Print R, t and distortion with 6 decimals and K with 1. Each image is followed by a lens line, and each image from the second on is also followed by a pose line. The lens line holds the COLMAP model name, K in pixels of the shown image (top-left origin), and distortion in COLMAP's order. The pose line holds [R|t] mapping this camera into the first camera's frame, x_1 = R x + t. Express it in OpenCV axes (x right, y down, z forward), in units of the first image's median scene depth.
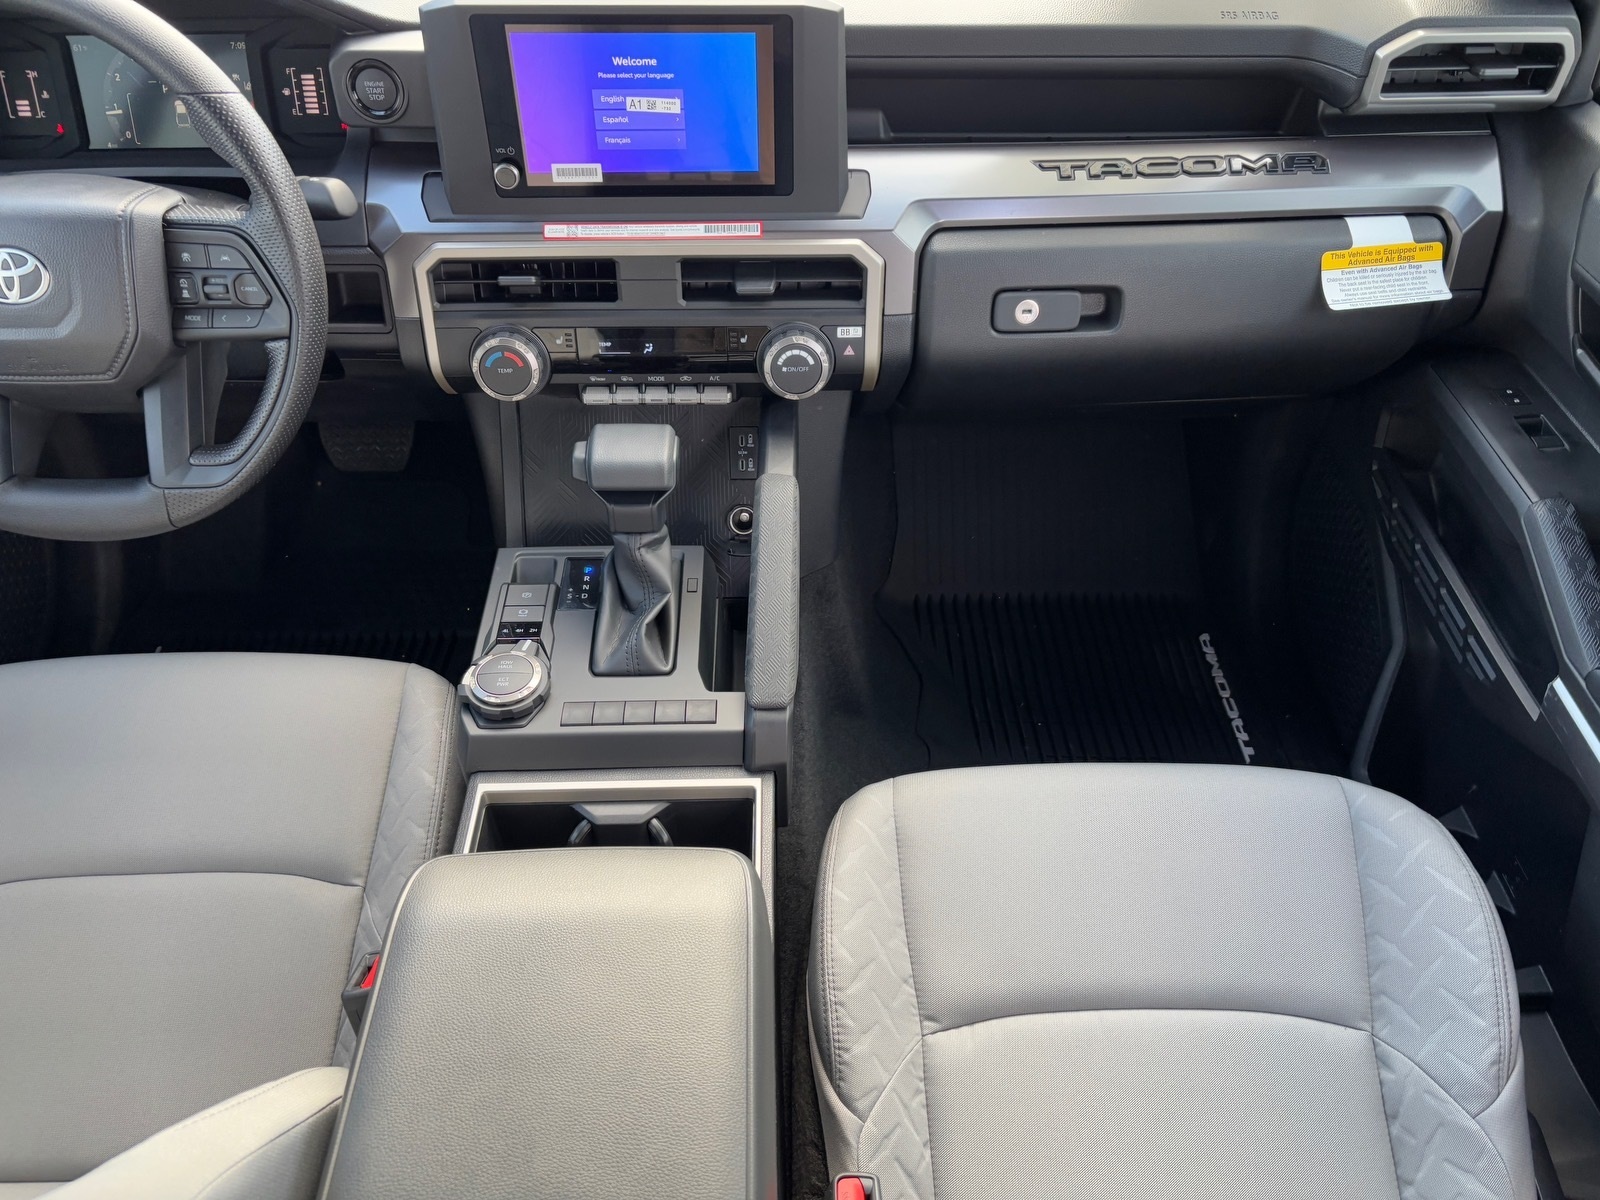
lens RADIAL K [[1202.5, 0, 805.7], [0, 1202.5, 606.5], [0, 0, 1]] dist [0.037570, -0.049597]
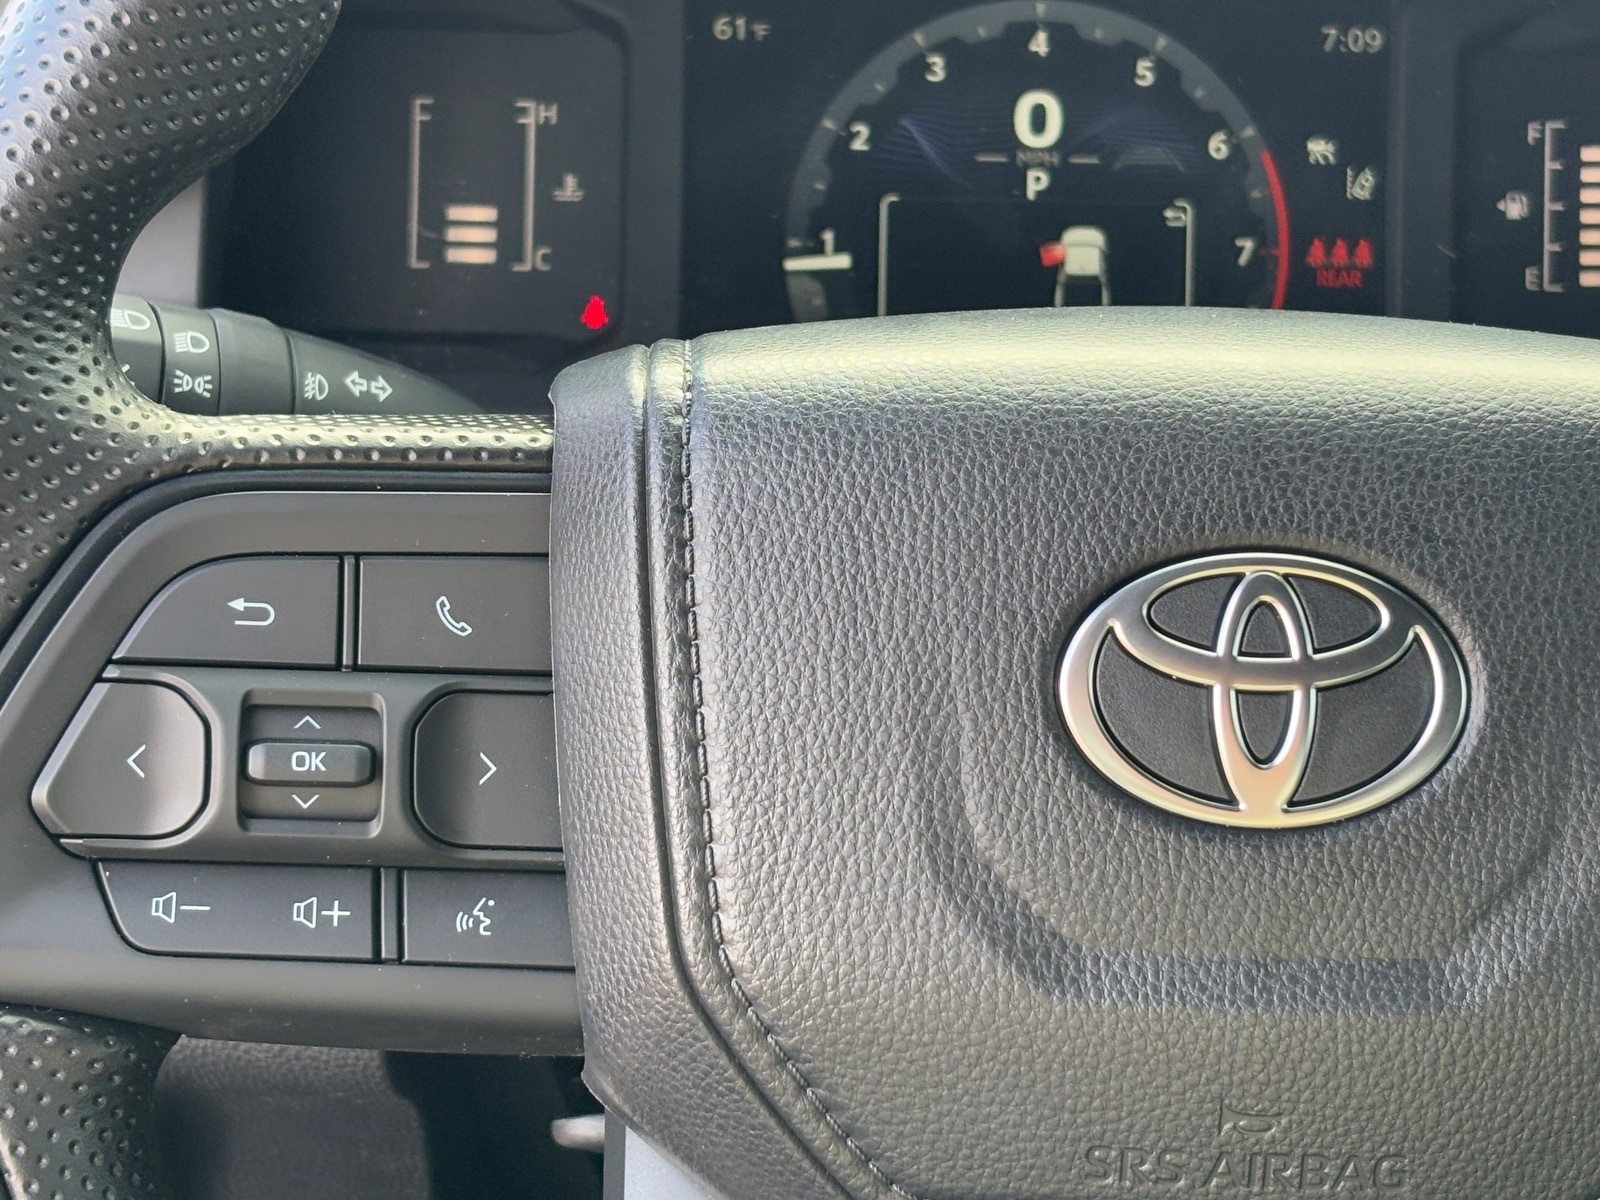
lens RADIAL K [[3358.7, 0, 764.6], [0, 3358.7, 600.6], [0, 0, 1]] dist [0.145120, 0.000000]
pose [[0.999628, 0.024906, -0.011075, -0.616741], [-0.027245, 0.900849, -0.433278, -0.040371], [-0.000815, 0.433419, 0.901192, 0.422731]]
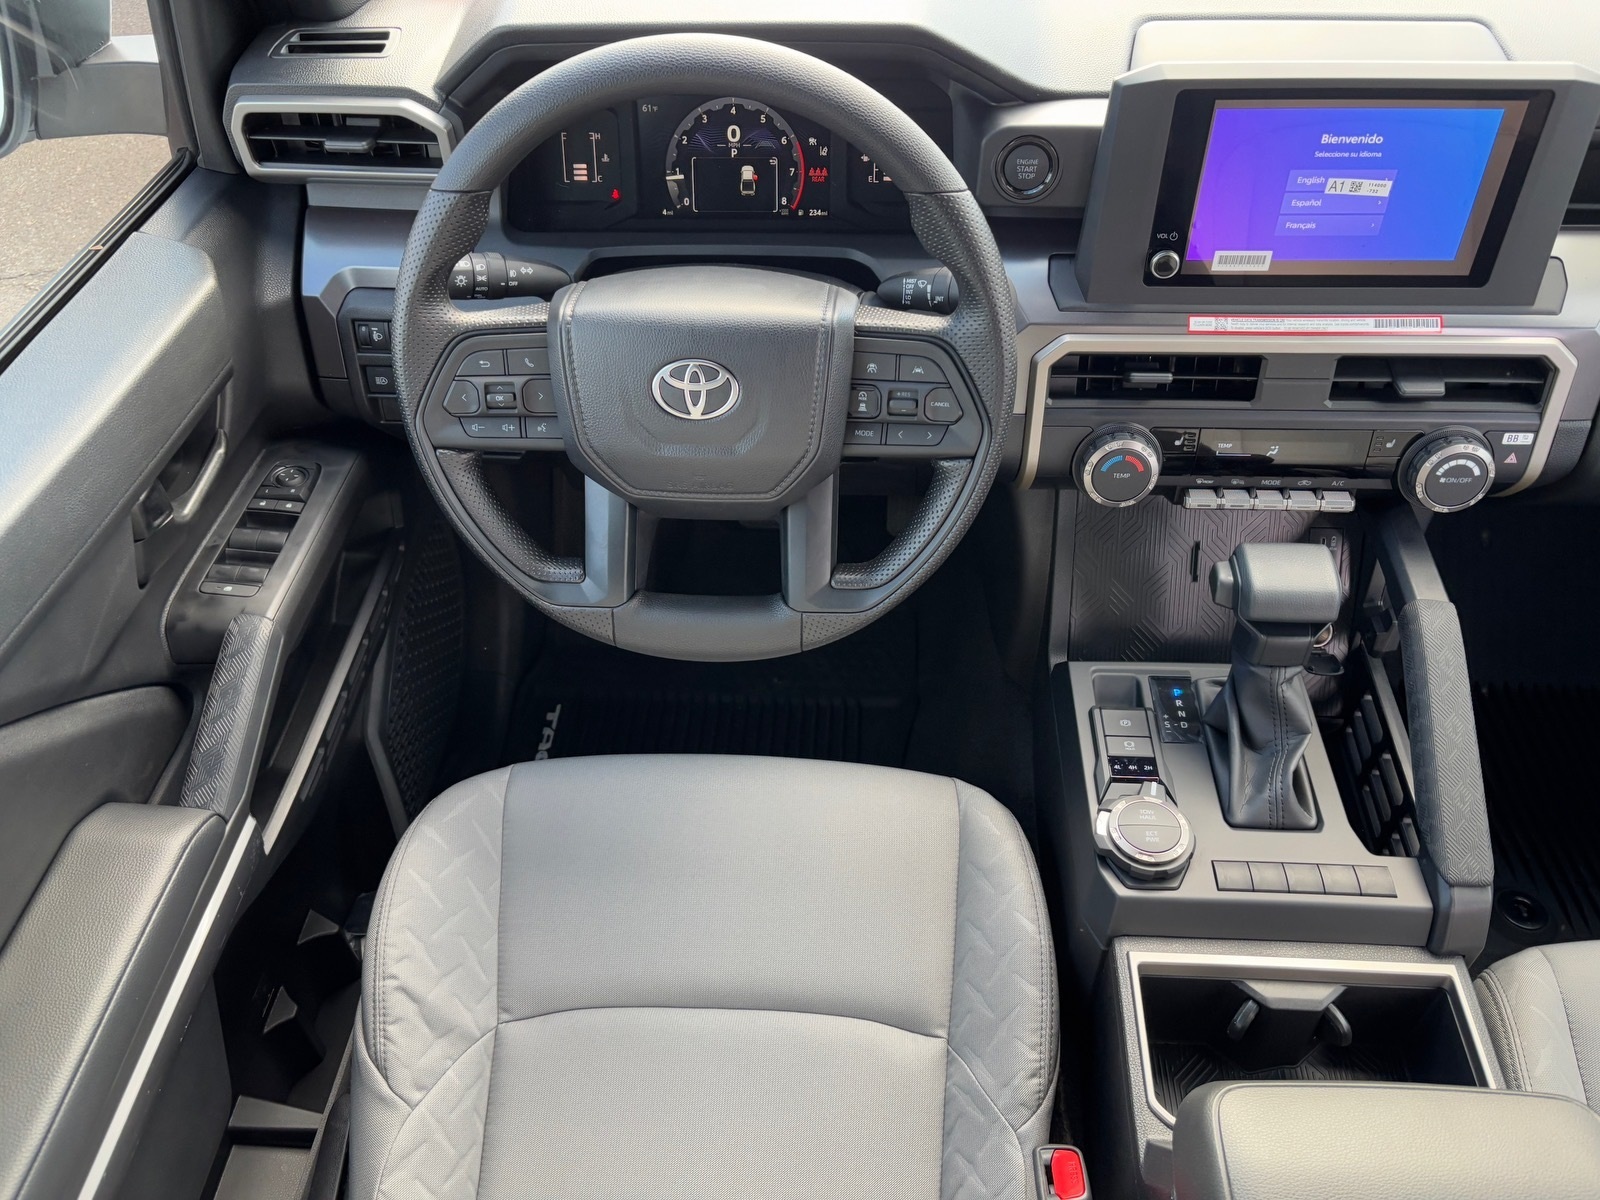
lens RADIAL K [[1202.5, 0, 793.3], [0, 1202.5, 608.8], [0, 0, 1]] dist [0.037570, -0.049597]
pose [[0.996213, 0.035828, -0.079226, -0.426757], [-0.034168, 0.999169, 0.022213, -0.110420], [0.079956, -0.019422, 0.996609, 0.086173]]
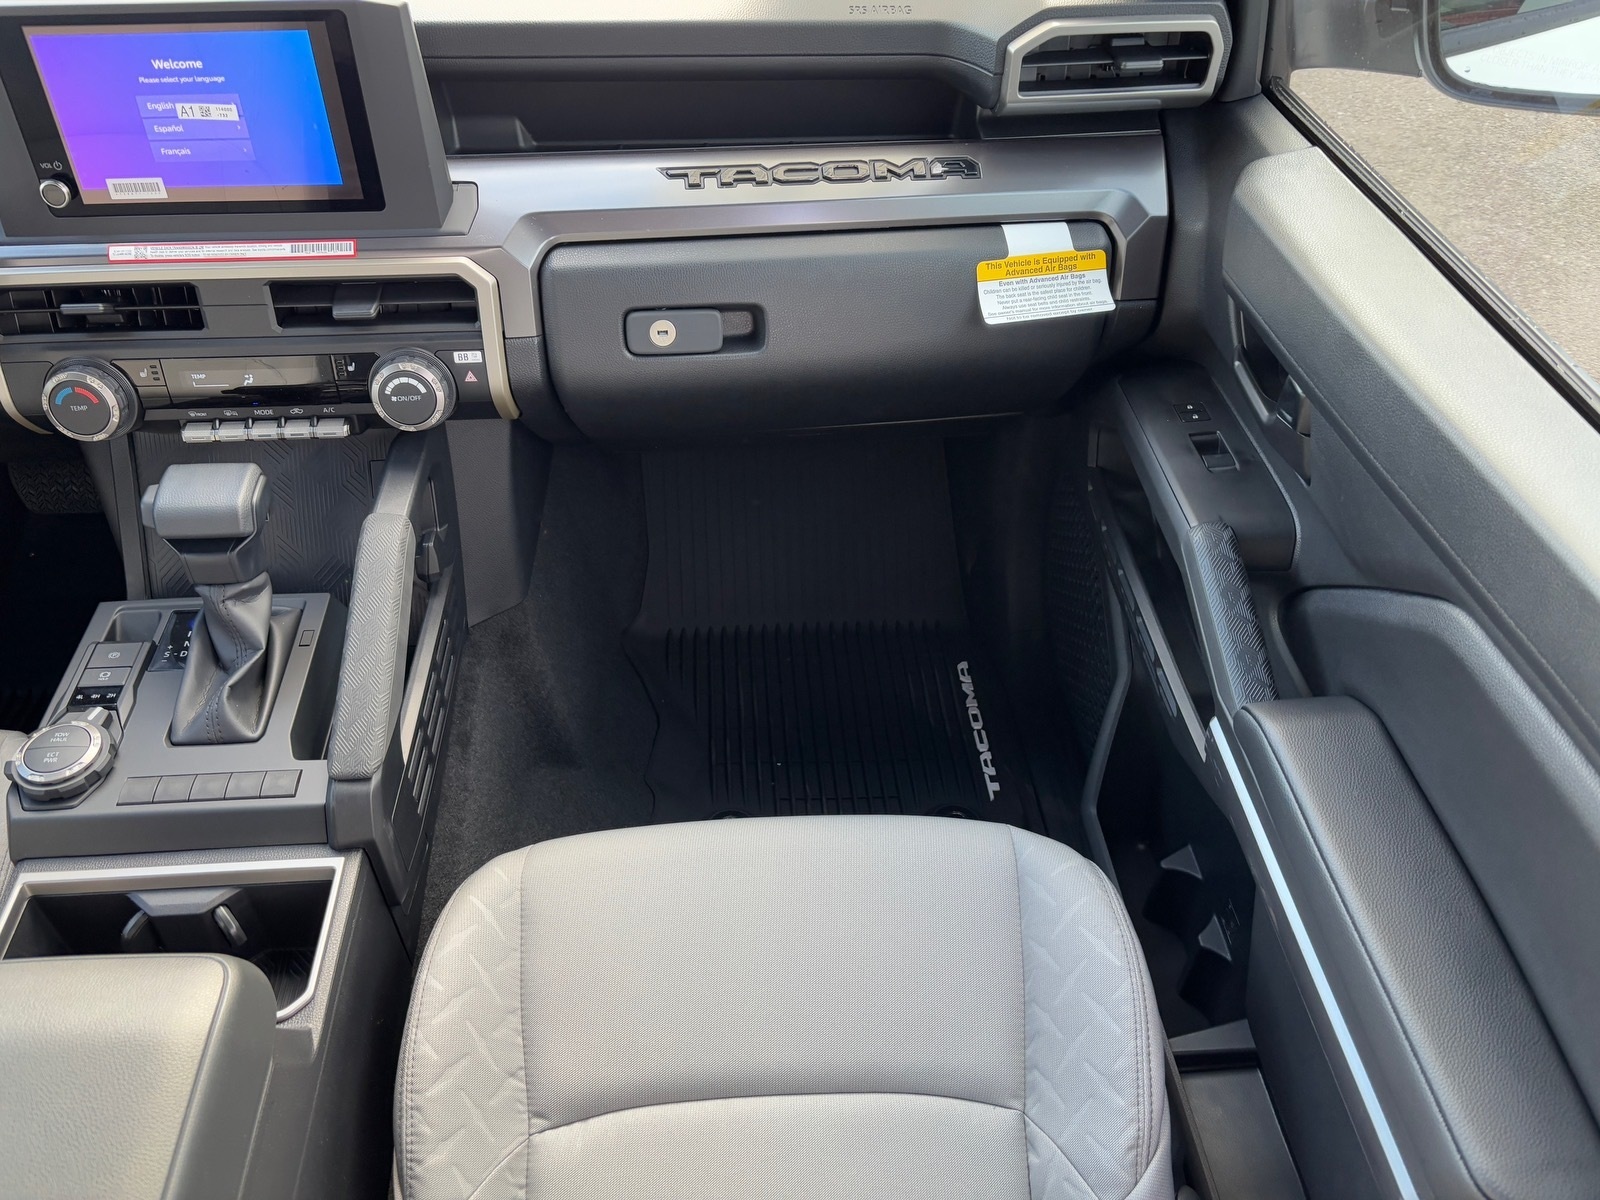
lens RADIAL K [[1202.5, 0, 785.3], [0, 1202.5, 610.9], [0, 0, 1]] dist [0.037570, -0.049597]
pose [[0.999175, -0.026910, 0.030421, 0.252610], [0.027129, 0.999609, -0.006825, -0.023637], [-0.030225, 0.007644, 0.999514, 0.081893]]
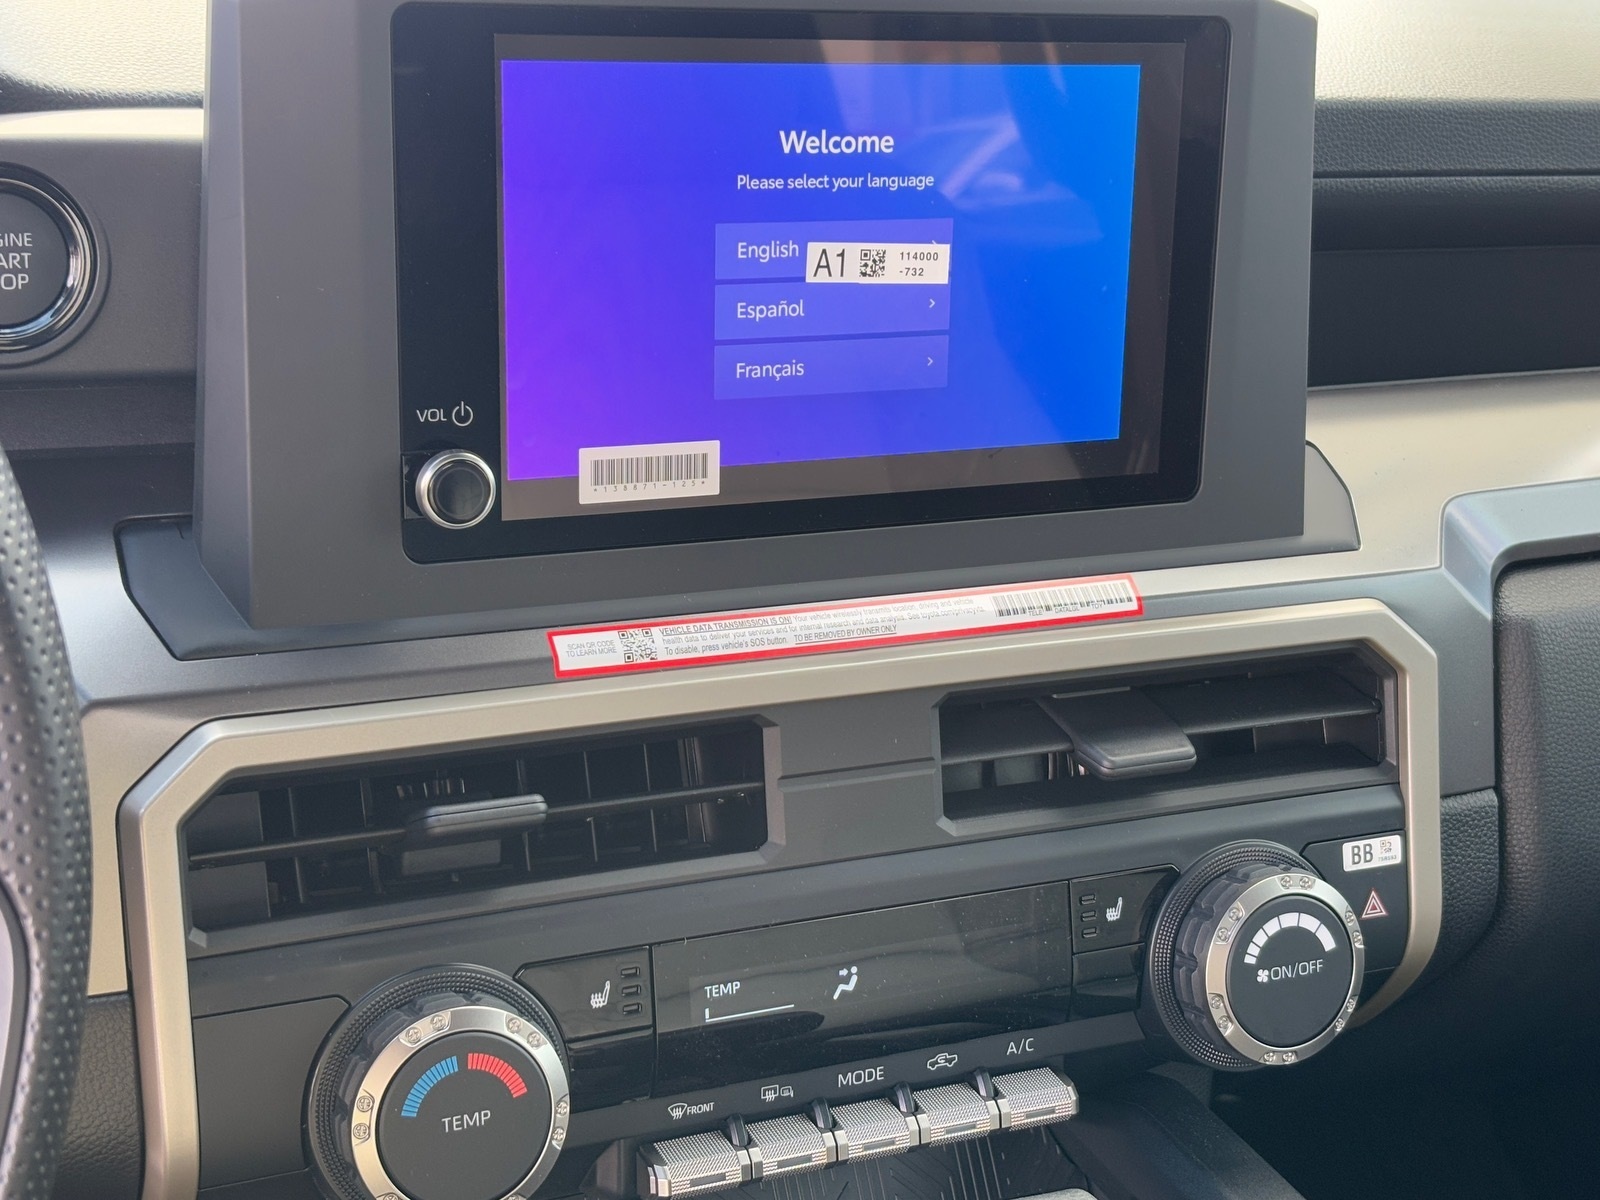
lens RADIAL K [[2366.6, 0, 779.2], [0, 2366.6, 631.5], [0, 0, 1]] dist [0.168702, 0.000000]
pose [[0.917299, -0.087974, 0.388360, -0.400279], [0.239326, 0.901286, -0.361119, -0.078626], [-0.318255, 0.424198, 0.847803, 0.453754]]
